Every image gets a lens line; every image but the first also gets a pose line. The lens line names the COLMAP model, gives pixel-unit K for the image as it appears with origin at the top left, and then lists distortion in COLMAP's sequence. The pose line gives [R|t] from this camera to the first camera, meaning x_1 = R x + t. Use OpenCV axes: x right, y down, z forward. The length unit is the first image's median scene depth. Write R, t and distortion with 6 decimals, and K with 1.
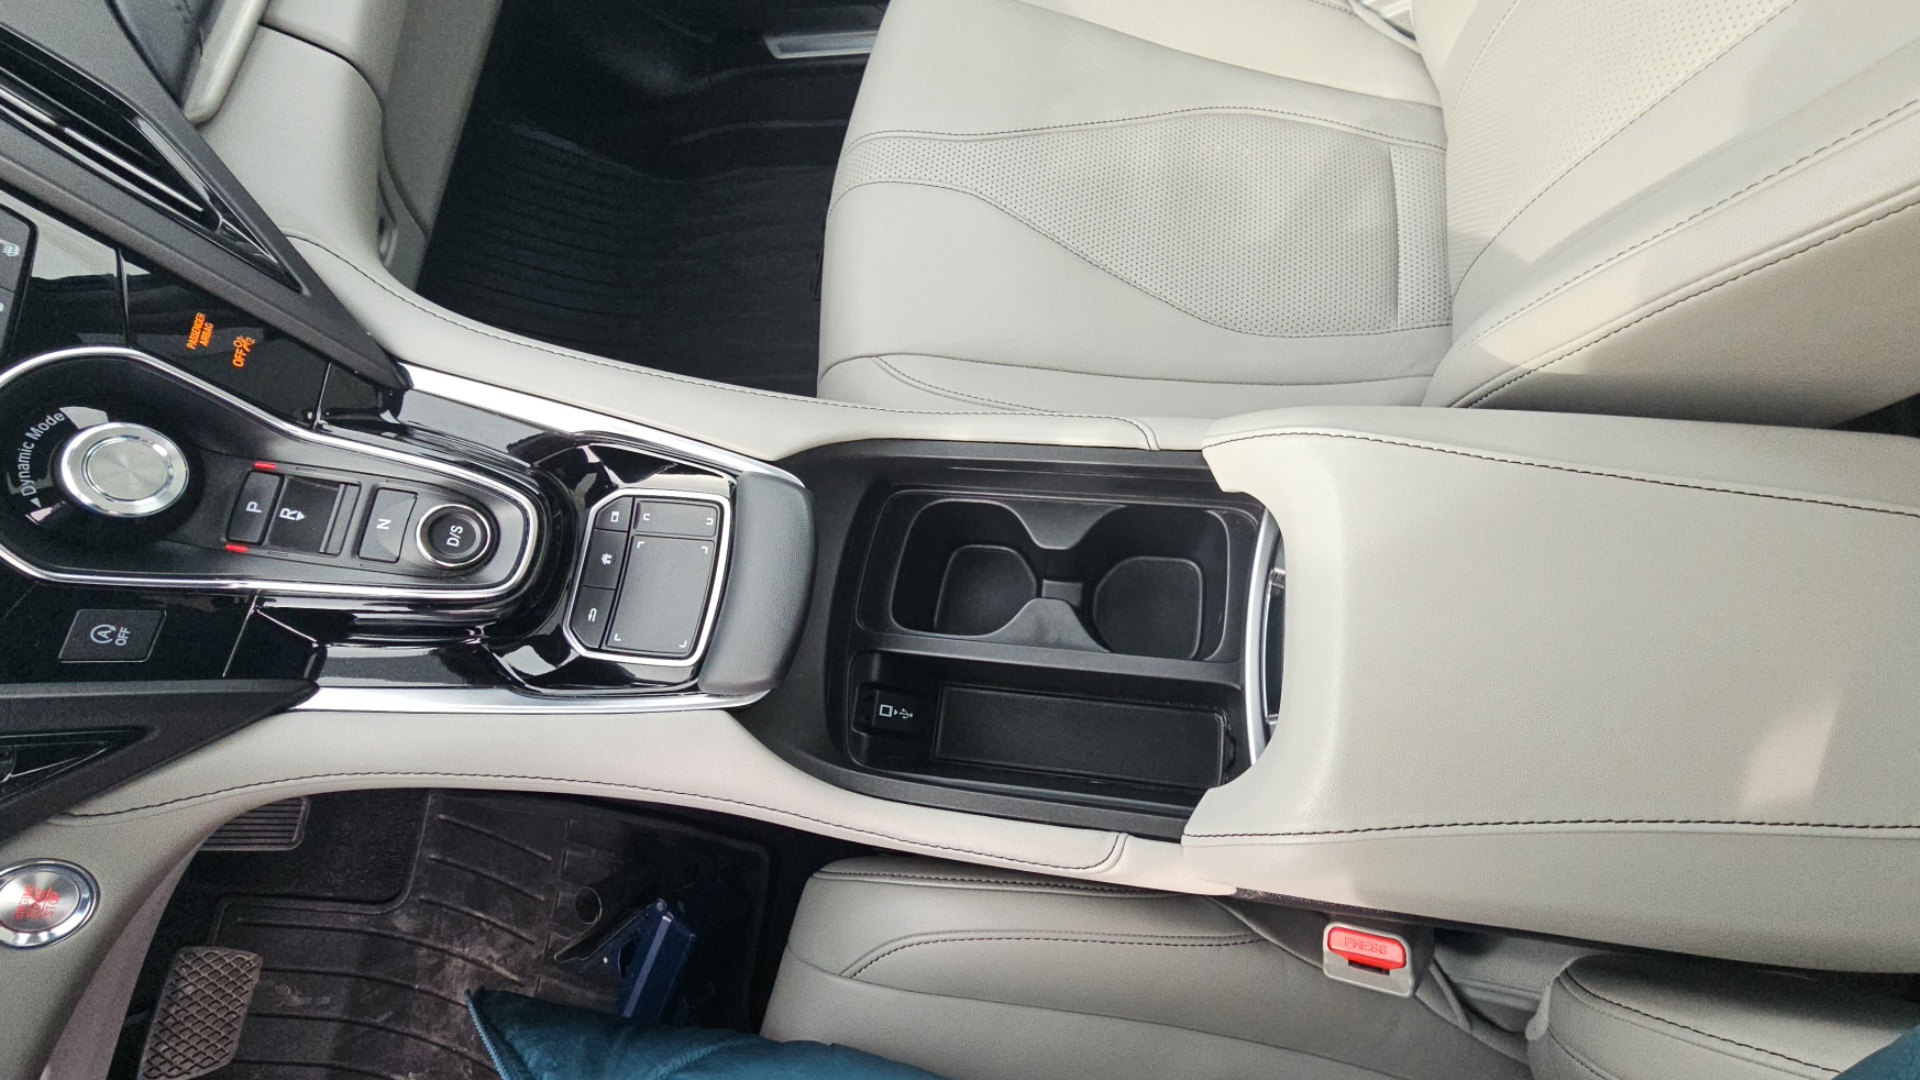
lens RADIAL K [[854.1, 0, 980.5], [0, 854.1, 542.8], [0, 0, 1]] dist [0.007722, -0.006533]
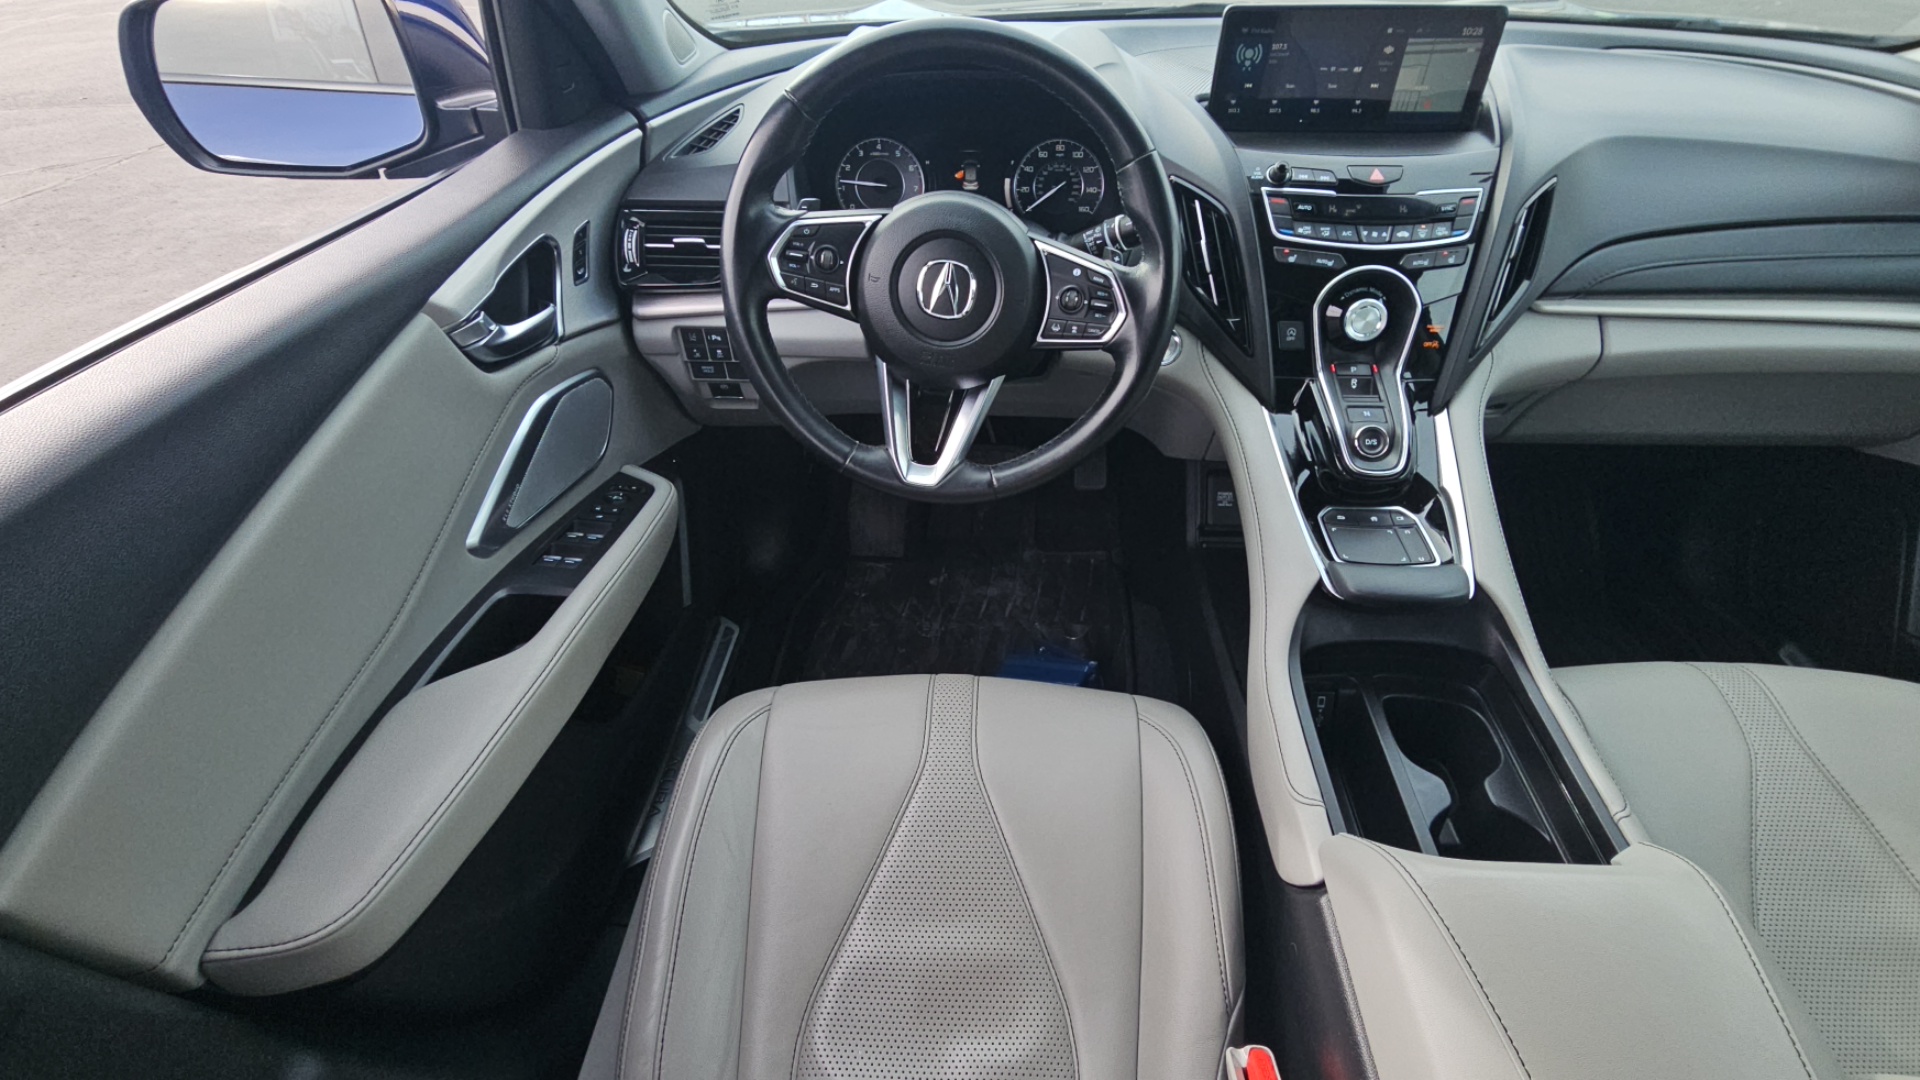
lens RADIAL K [[854.1, 0, 980.3], [0, 854.1, 541.0], [0, 0, 1]] dist [0.007722, -0.006533]
pose [[0.076782, 0.763702, -0.640987, 0.672939], [-0.960907, 0.228202, 0.156786, 0.546108], [0.266013, 0.603890, 0.751368, -0.509157]]
